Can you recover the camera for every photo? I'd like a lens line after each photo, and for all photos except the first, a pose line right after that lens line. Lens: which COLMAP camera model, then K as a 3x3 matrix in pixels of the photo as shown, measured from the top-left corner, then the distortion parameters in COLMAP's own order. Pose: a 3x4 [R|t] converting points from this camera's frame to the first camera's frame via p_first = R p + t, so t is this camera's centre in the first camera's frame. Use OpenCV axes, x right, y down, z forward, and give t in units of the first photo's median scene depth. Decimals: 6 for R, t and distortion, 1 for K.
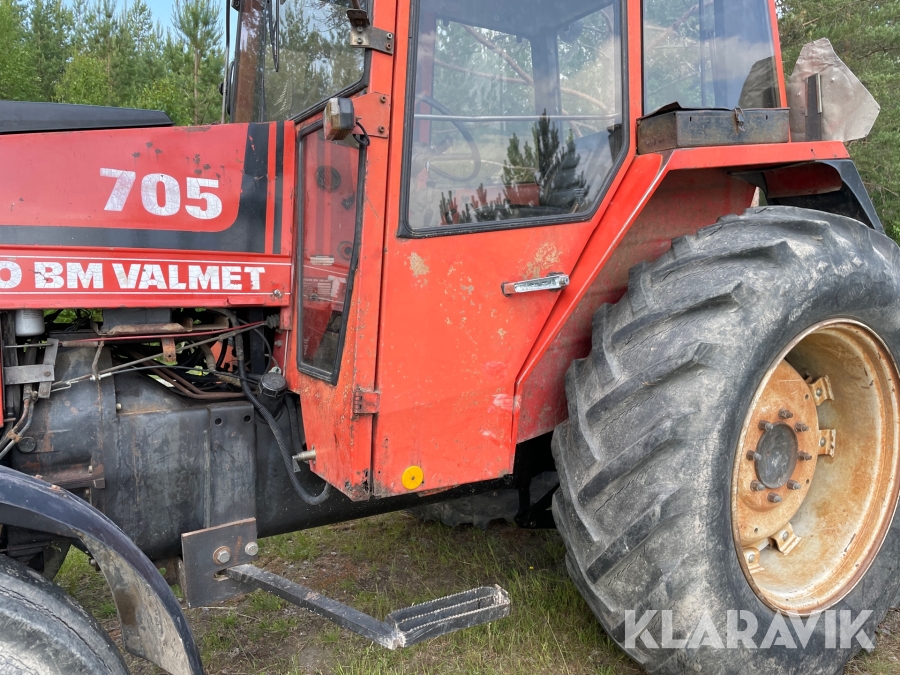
lens RADIAL K [[713.6, 0, 450.5], [0, 713.6, 367.1], [0, 0, 1]] dist [0.085607, -0.142928]
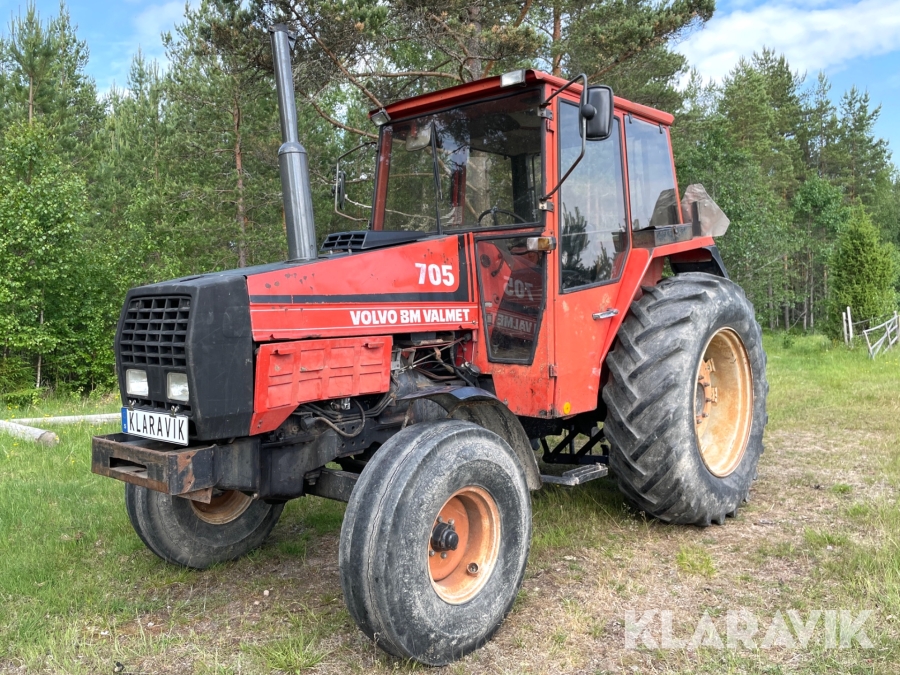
lens RADIAL K [[761.7, 0, 450.0], [0, 761.7, 337.5], [0, 0, 1]] dist [0.003324, 0.000341]
pose [[0.961433, -0.035087, 0.272791, -0.888660], [0.056658, 0.995823, -0.071601, 0.081290], [-0.269139, 0.084295, 0.959405, -0.953636]]
